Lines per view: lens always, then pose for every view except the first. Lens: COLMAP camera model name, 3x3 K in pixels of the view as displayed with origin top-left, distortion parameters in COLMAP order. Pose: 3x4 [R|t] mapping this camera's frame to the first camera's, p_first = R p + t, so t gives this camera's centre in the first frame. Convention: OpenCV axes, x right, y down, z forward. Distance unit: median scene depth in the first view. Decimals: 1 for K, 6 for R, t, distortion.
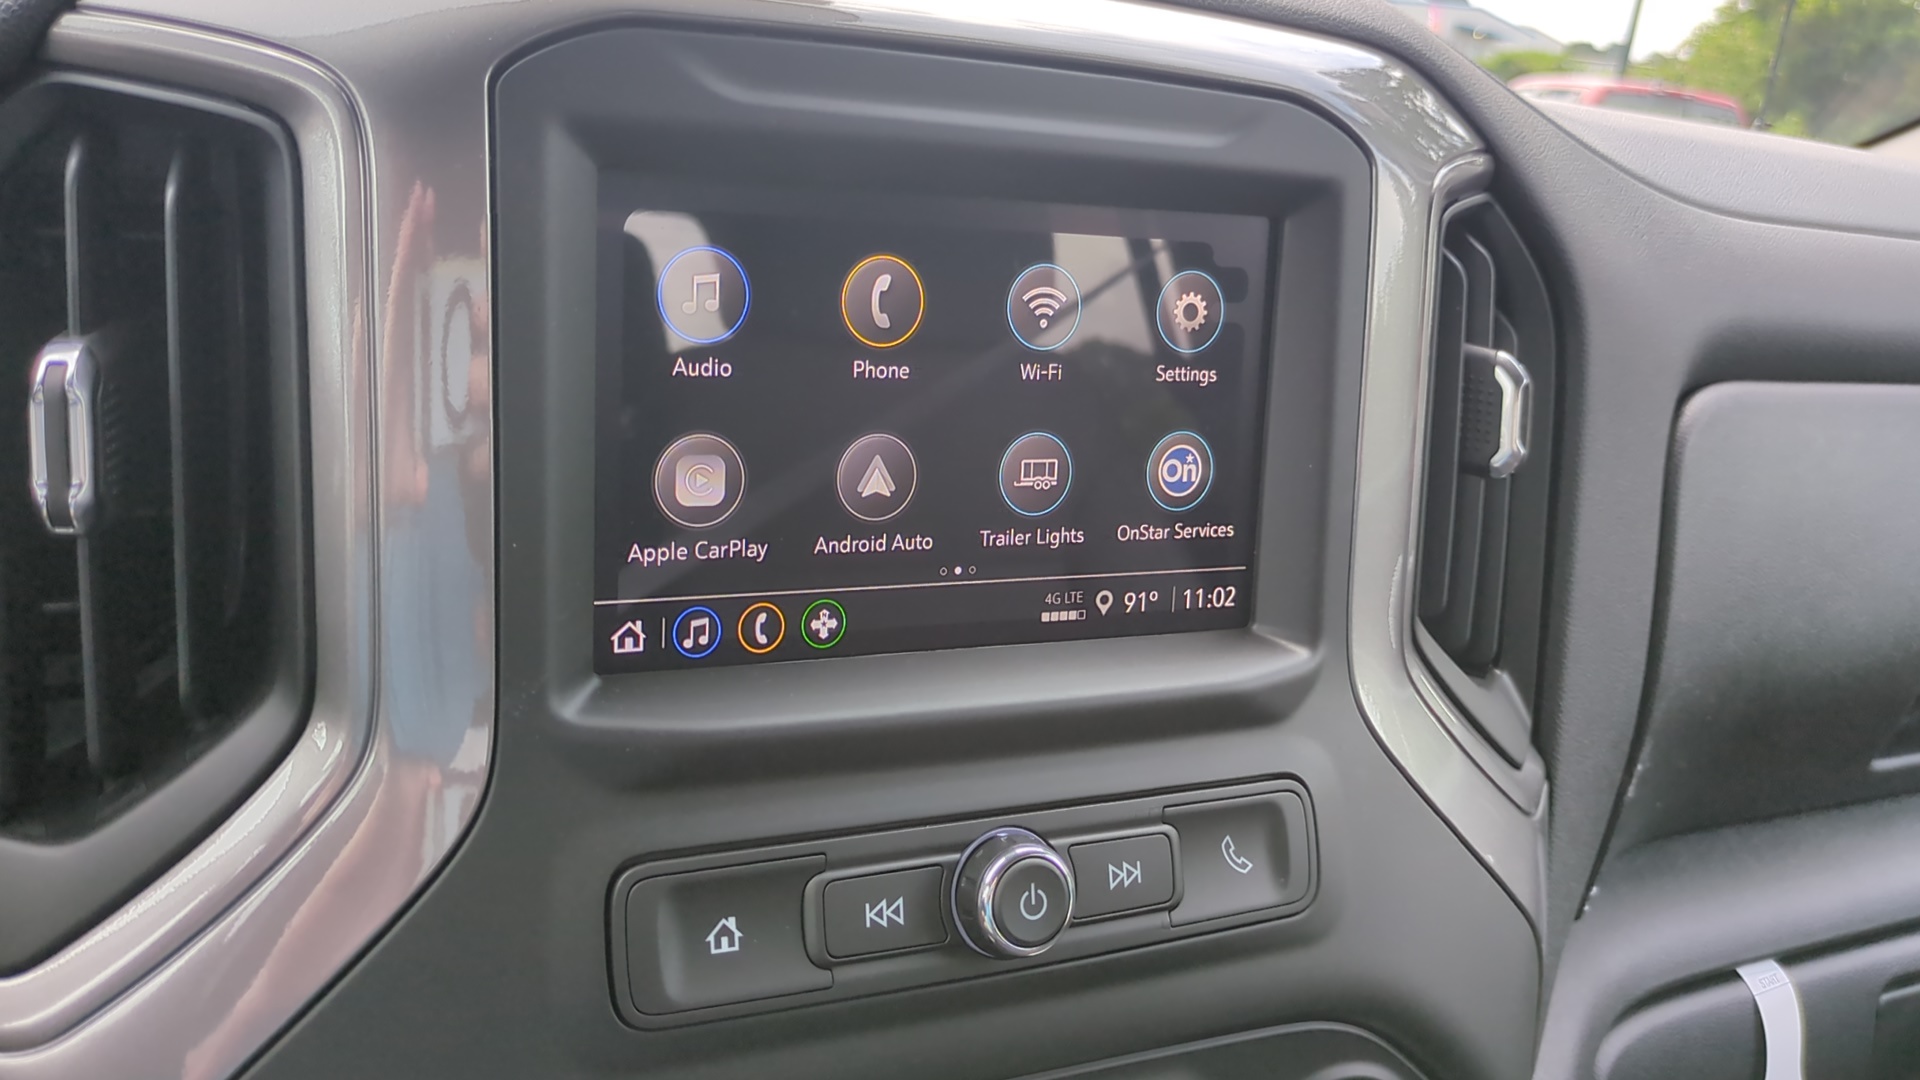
lens RADIAL K [[1655.3, 0, 960.0], [0, 1655.3, 540.0], [0, 0, 1]] dist [0.064031, -0.137711]
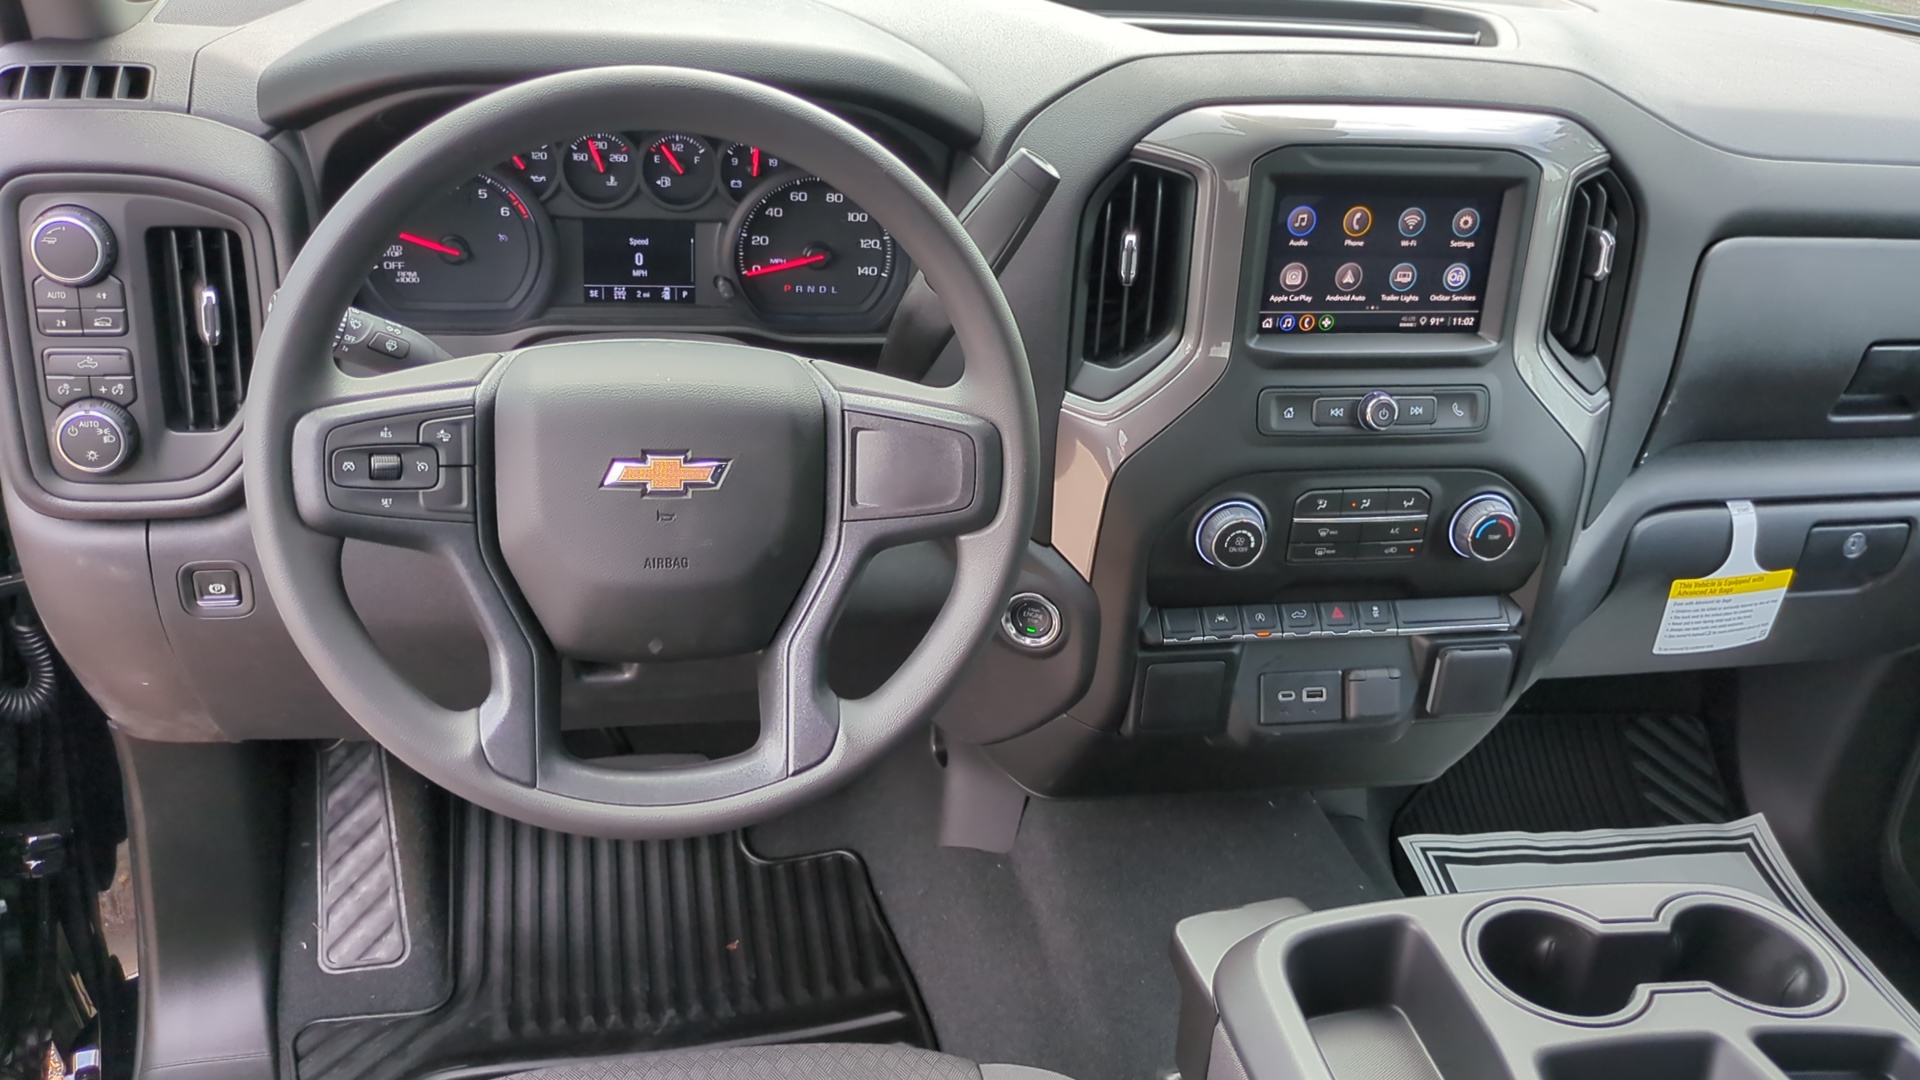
lens RADIAL K [[1655.3, 0, 960.0], [0, 1655.3, 540.0], [0, 0, 1]] dist [0.064031, -0.137711]
pose [[0.963387, 0.114047, -0.242651, 0.057761], [-0.057222, 0.971629, 0.229482, -0.221555], [0.261939, -0.207195, 0.942581, -2.143335]]
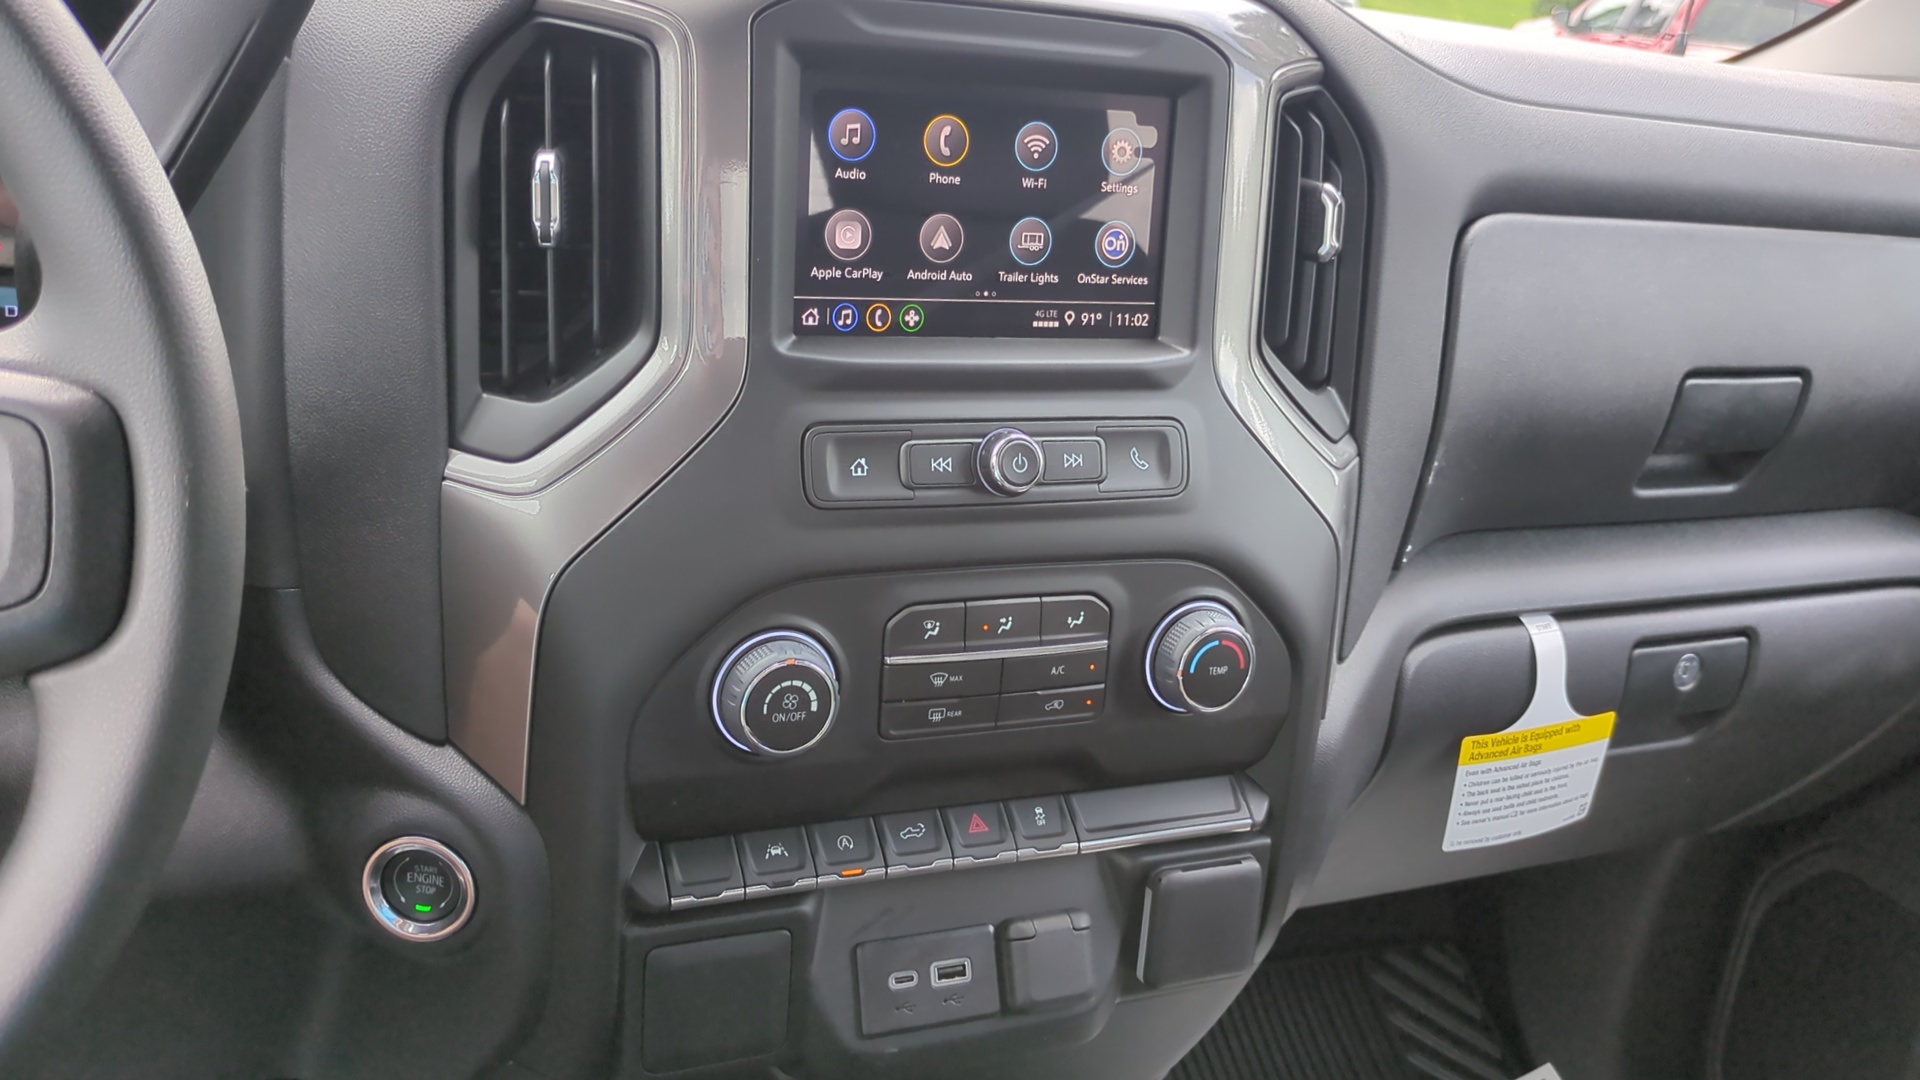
lens RADIAL K [[1655.3, 0, 960.0], [0, 1655.3, 540.0], [0, 0, 1]] dist [0.064031, -0.137711]
pose [[0.998548, 0.019947, -0.050042, 0.065440], [-0.017061, 0.998202, 0.057457, 0.180555], [0.051098, -0.056520, 0.997093, -0.812783]]
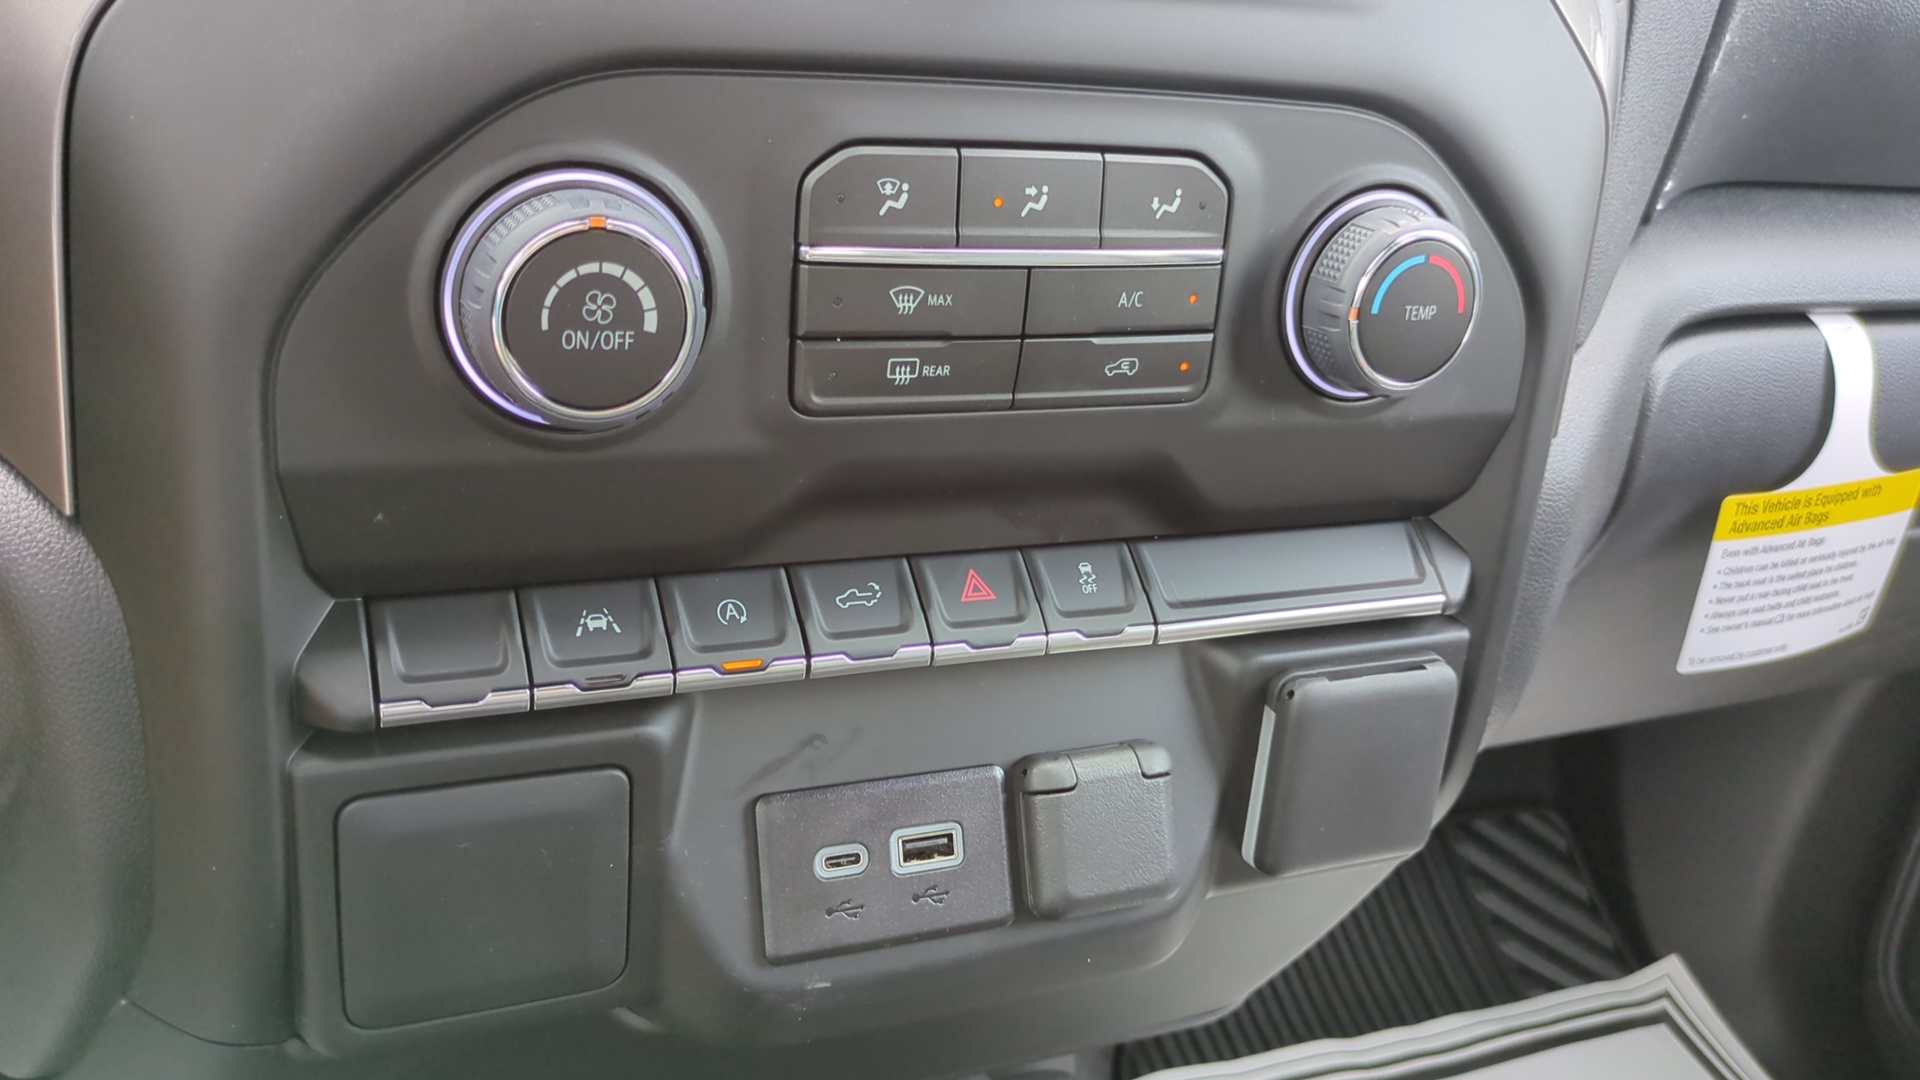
lens RADIAL K [[1655.3, 0, 960.0], [0, 1655.3, 540.0], [0, 0, 1]] dist [0.064031, -0.137711]
pose [[0.998403, 0.034357, -0.044846, 0.033395], [-0.027994, 0.990381, 0.135509, 0.434163], [0.049070, -0.134037, 0.989761, -0.000145]]
